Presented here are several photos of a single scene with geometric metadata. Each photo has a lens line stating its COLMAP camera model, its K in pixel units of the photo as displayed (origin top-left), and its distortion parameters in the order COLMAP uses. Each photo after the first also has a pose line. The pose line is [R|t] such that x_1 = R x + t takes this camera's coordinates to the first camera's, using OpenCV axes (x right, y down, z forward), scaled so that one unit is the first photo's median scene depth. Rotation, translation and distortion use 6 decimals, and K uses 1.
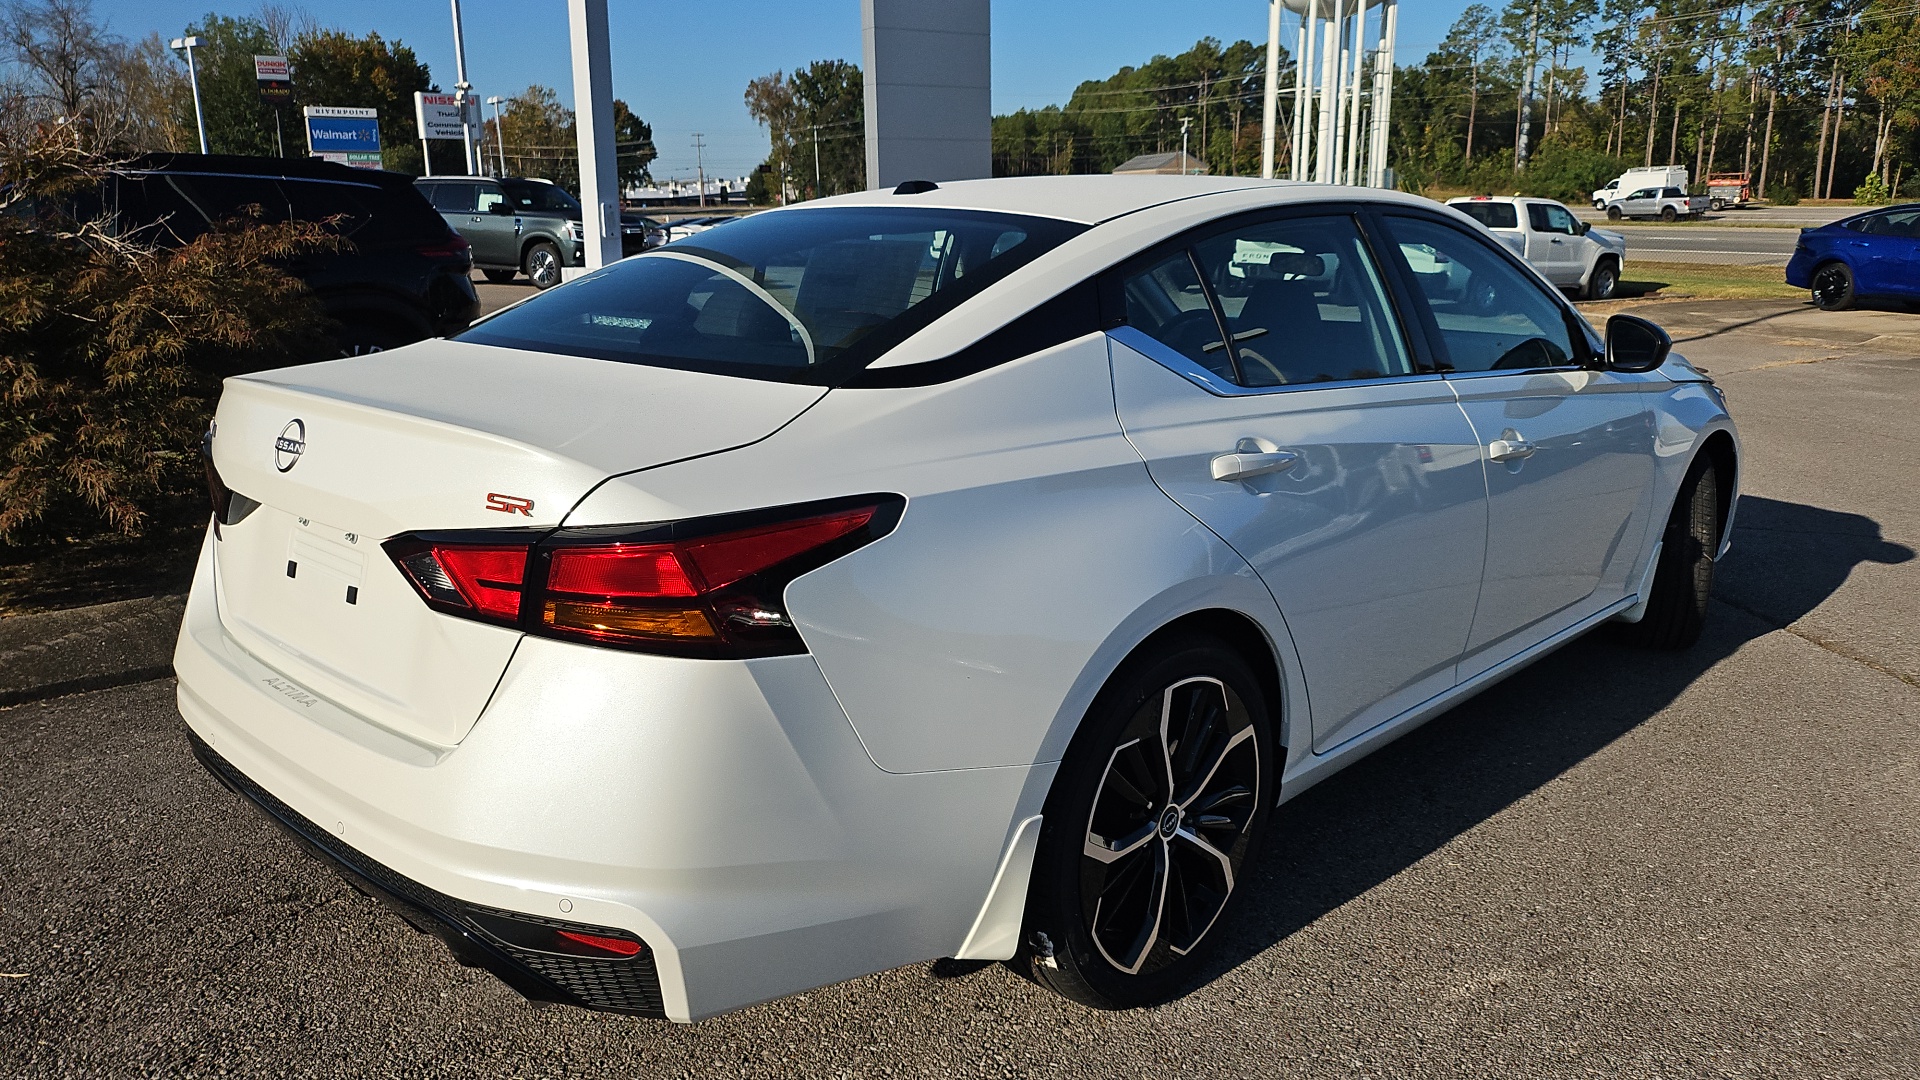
lens RADIAL K [[1428.0, 0, 960.0], [0, 1428.0, 540.0], [0, 0, 1]] dist [0.065986, -0.074149]
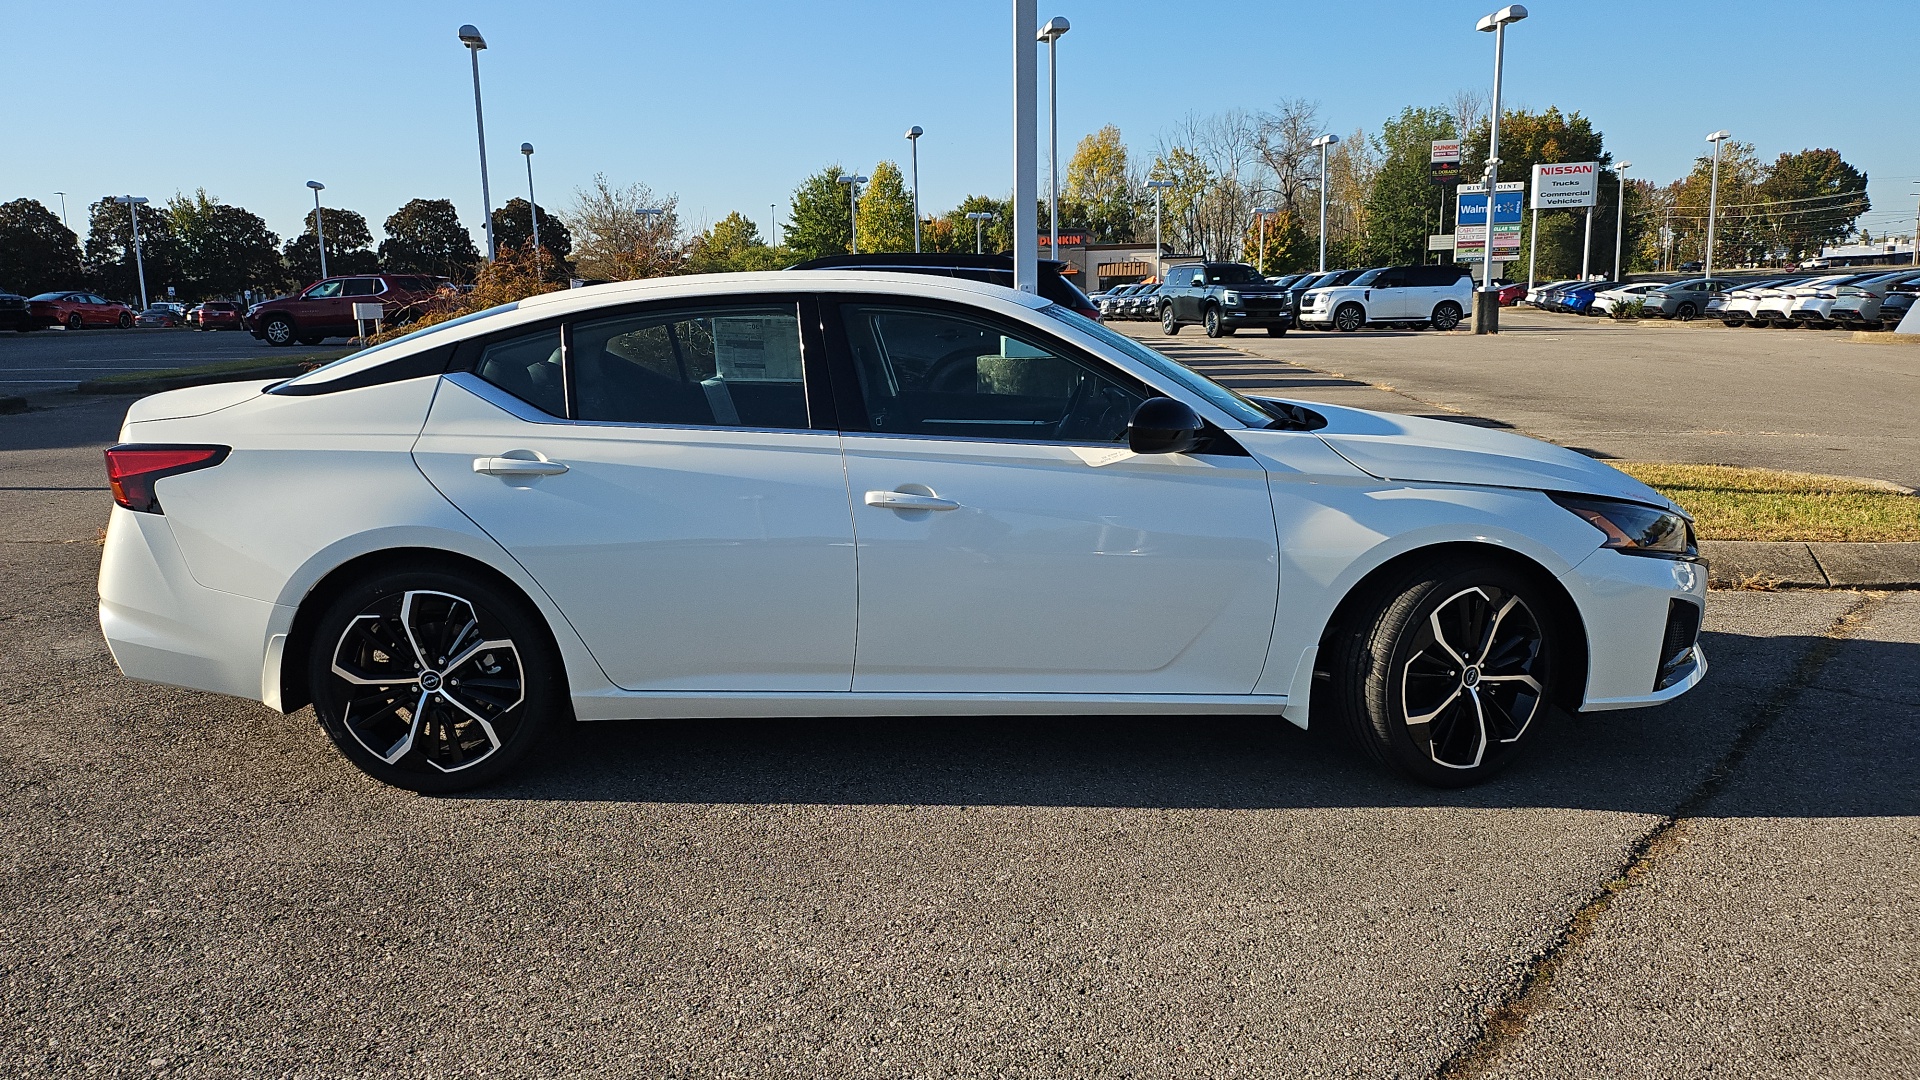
lens RADIAL K [[1412.7, 0, 928.9], [0, 1412.7, 533.5], [0, 0, 1]] dist [0.034480, -0.006191]
pose [[0.660063, 0.121893, -0.741255, 0.105873], [-0.155510, 0.987545, 0.023917, -0.005691], [0.734938, 0.099486, 0.670797, 0.021159]]
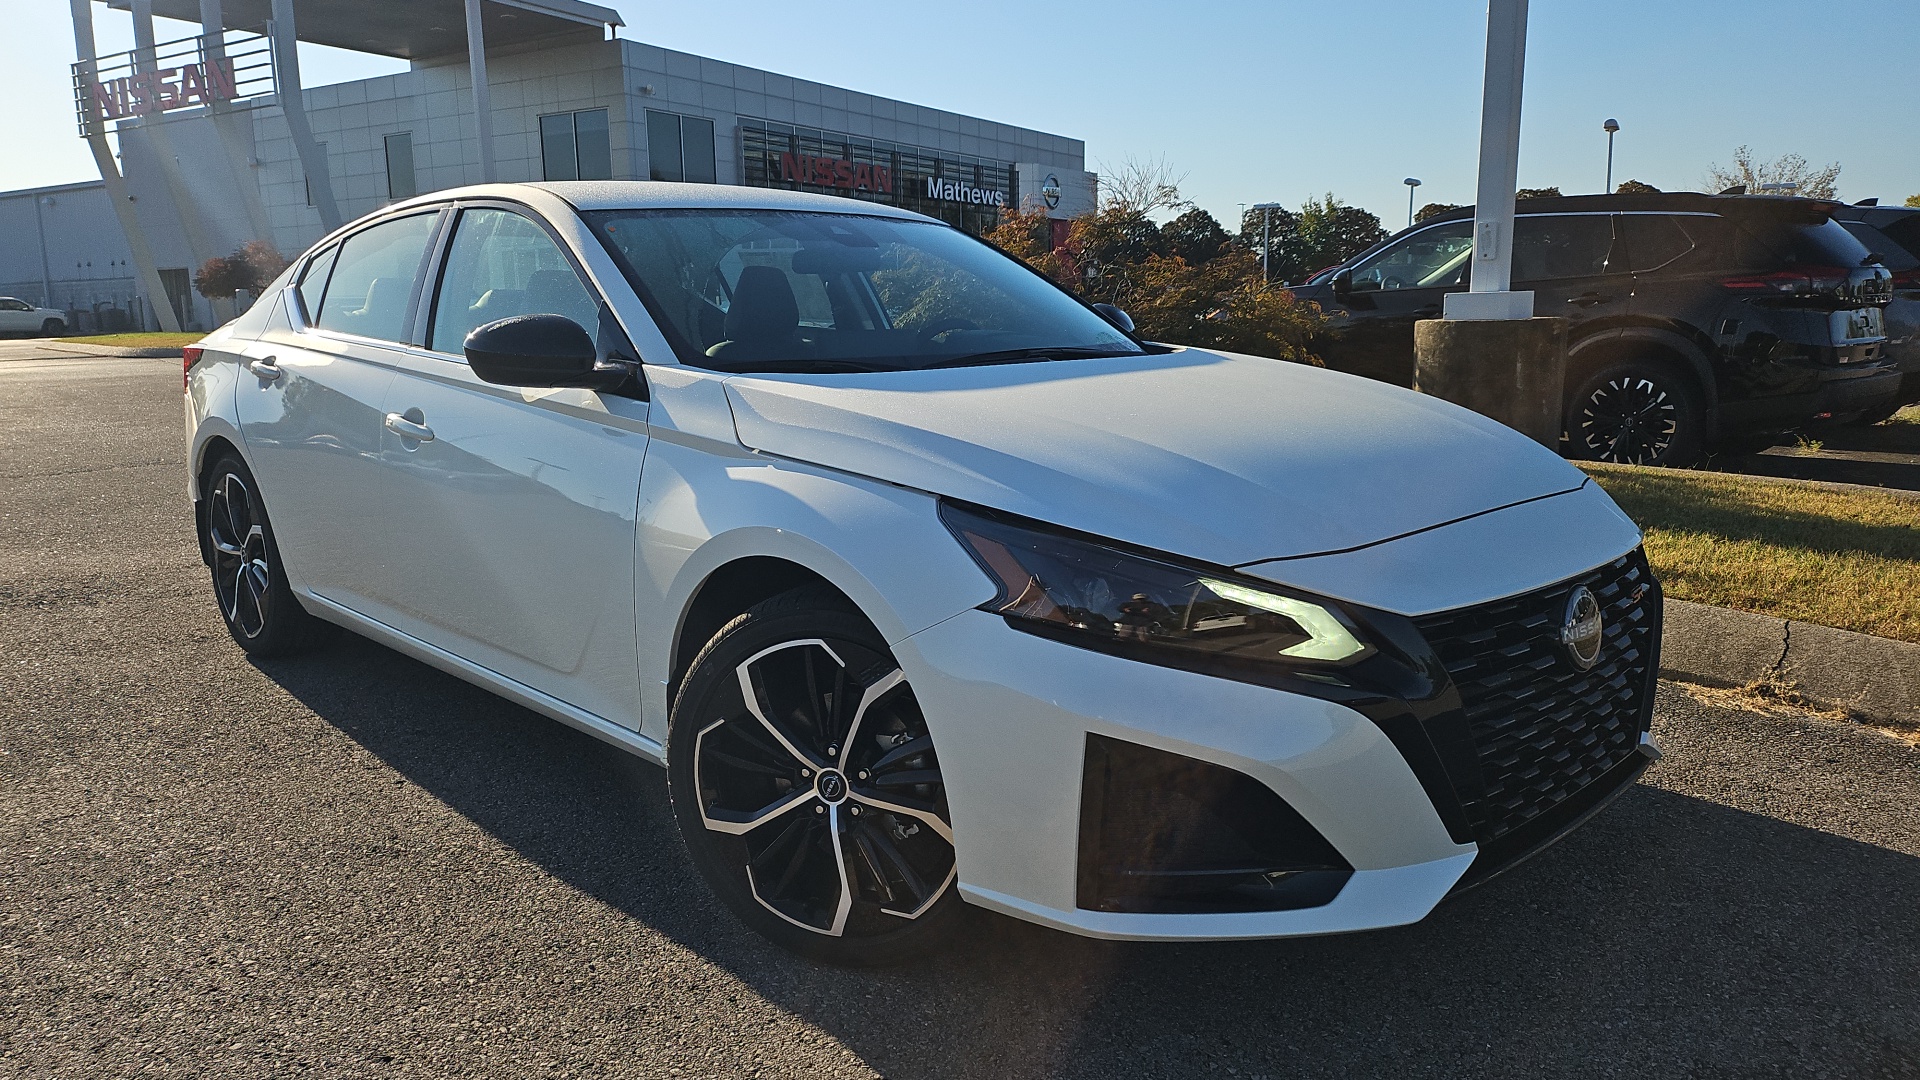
lens RADIAL K [[1345.9, 0, 960.0], [0, 1345.9, 540.0], [0, 0, 1]] dist [0.071341, 0.000502]
pose [[-0.068582, 0.177331, -0.981759, 0.112644], [-0.215712, 0.958161, 0.188138, -0.021353], [0.974046, 0.224680, -0.027460, 0.121304]]
